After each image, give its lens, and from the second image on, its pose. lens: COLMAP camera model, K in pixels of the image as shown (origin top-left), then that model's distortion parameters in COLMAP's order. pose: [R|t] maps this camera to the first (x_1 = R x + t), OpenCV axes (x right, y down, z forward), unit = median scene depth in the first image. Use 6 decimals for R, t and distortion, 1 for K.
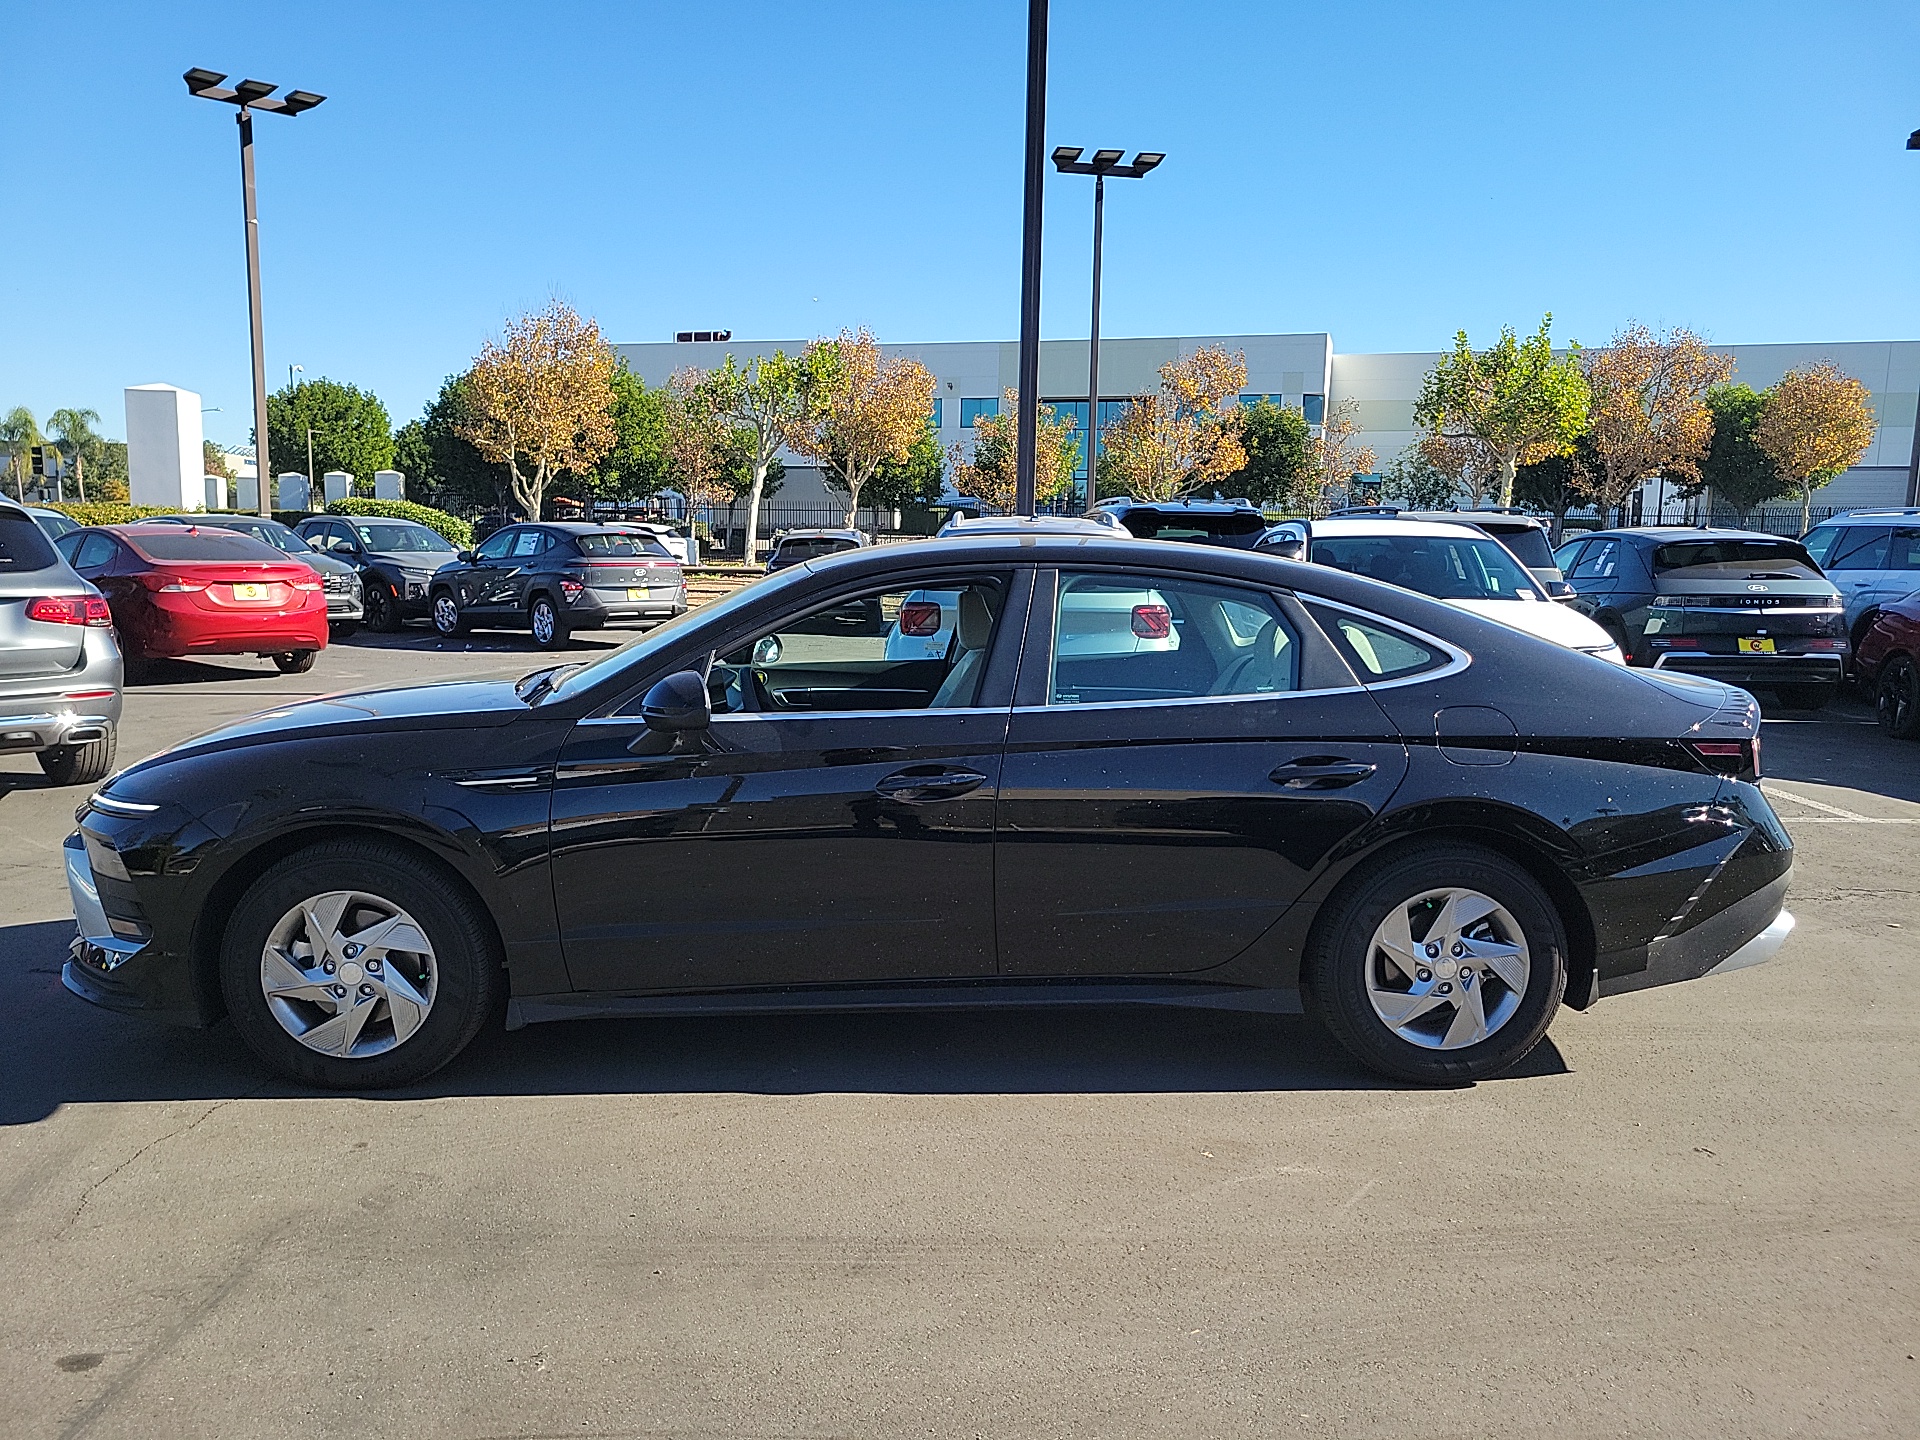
lens RADIAL K [[1472.5, 0, 960.0], [0, 1472.5, 720.0], [0, 0, 1]] dist [0.055700, -0.044594]
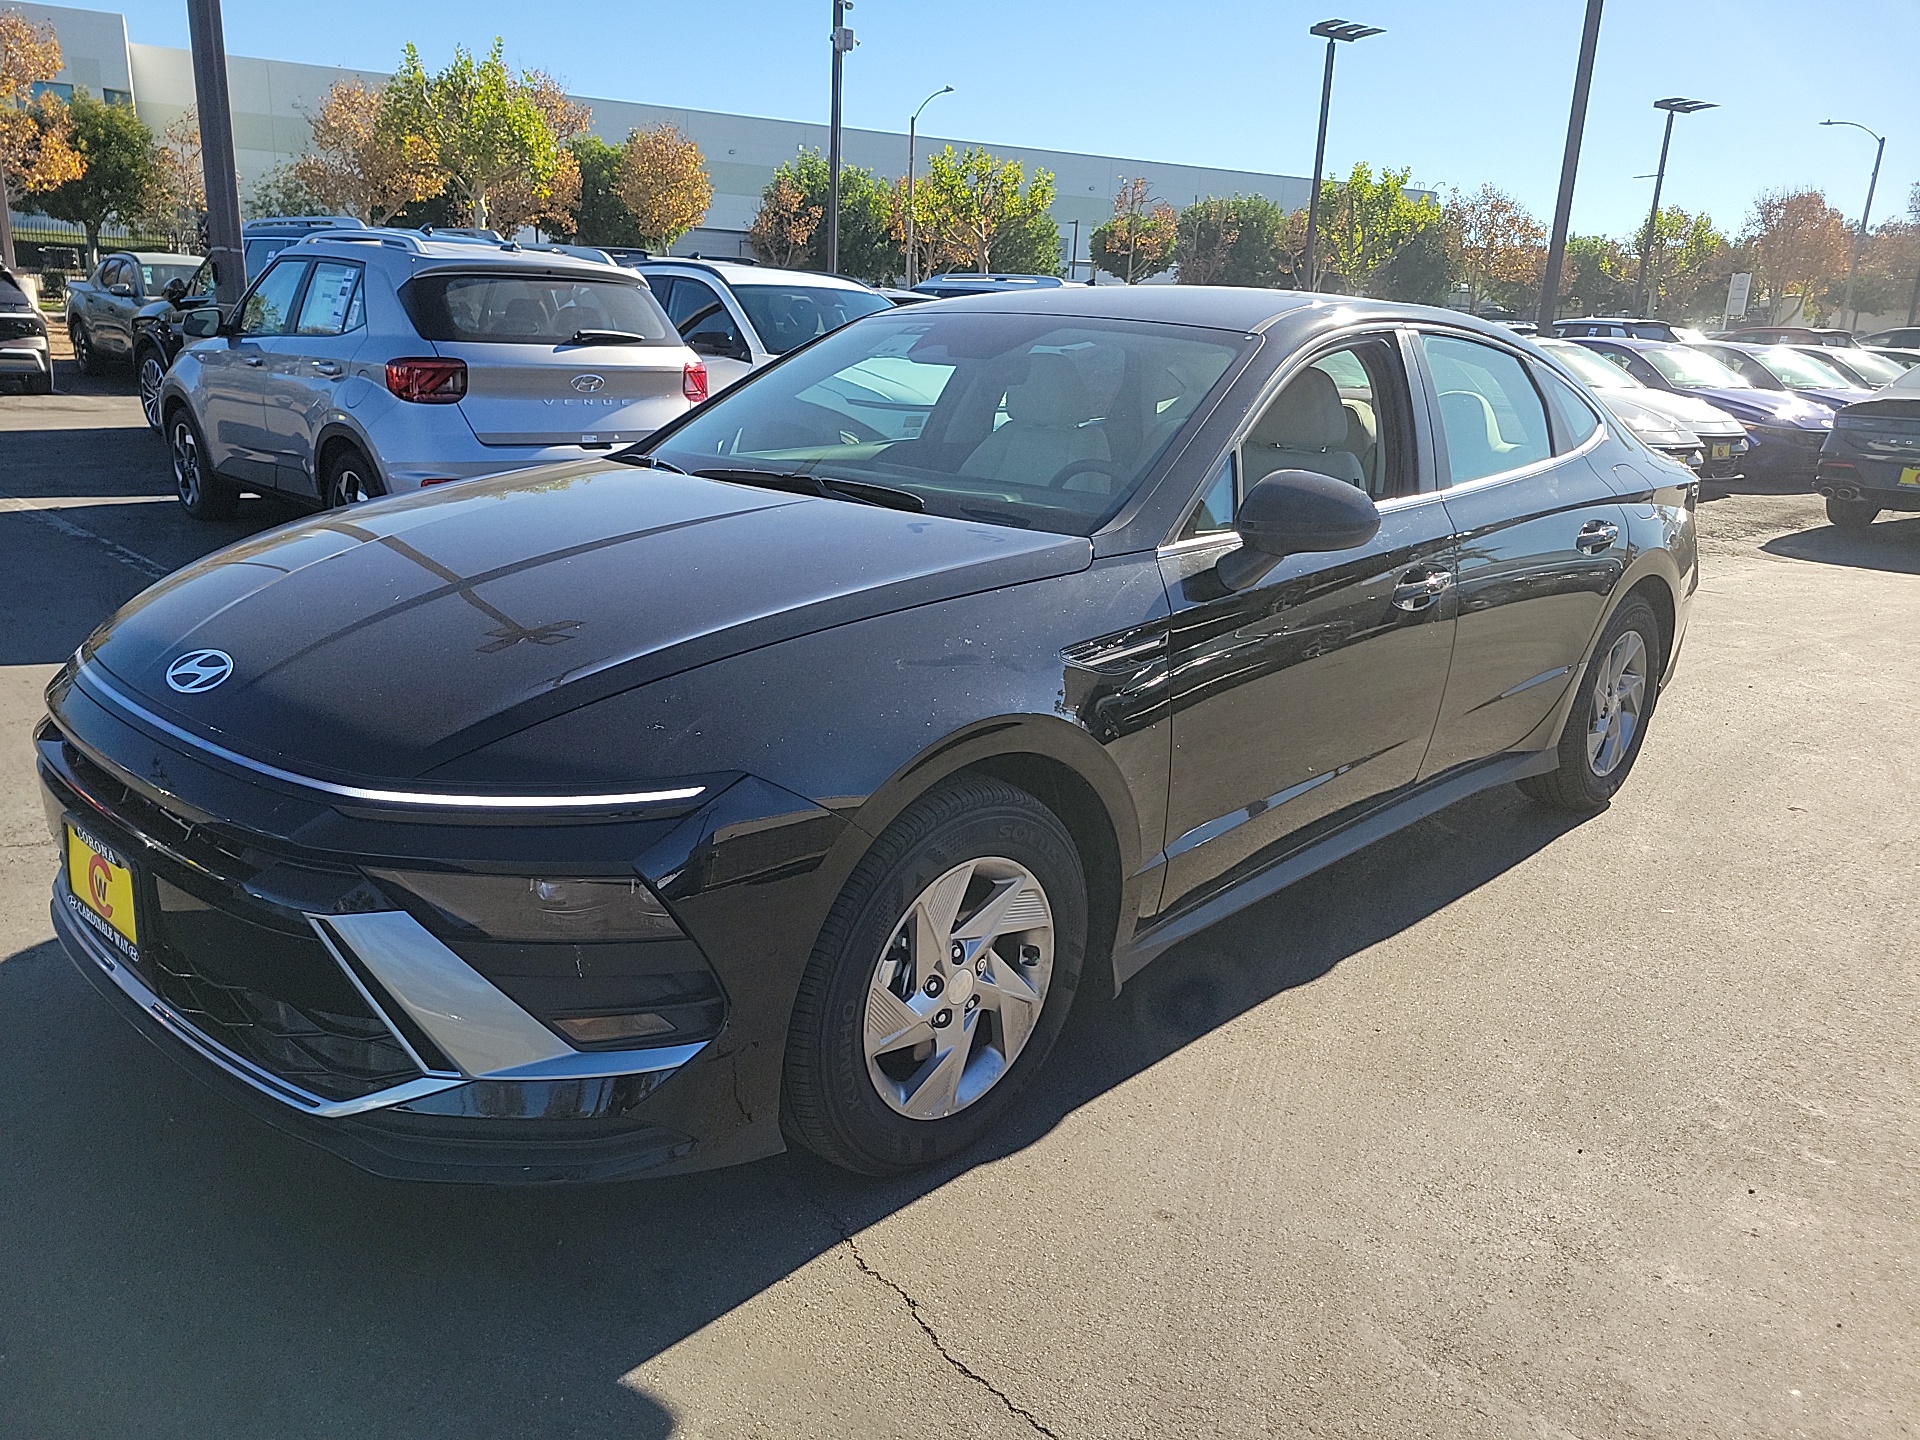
lens RADIAL K [[1472.5, 0, 960.0], [0, 1472.5, 720.0], [0, 0, 1]] dist [0.055700, -0.044594]
pose [[0.710613, -0.168016, 0.683228, -0.161686], [0.053208, 0.981121, 0.185931, -0.011221], [-0.701568, -0.095772, 0.706137, 0.112241]]
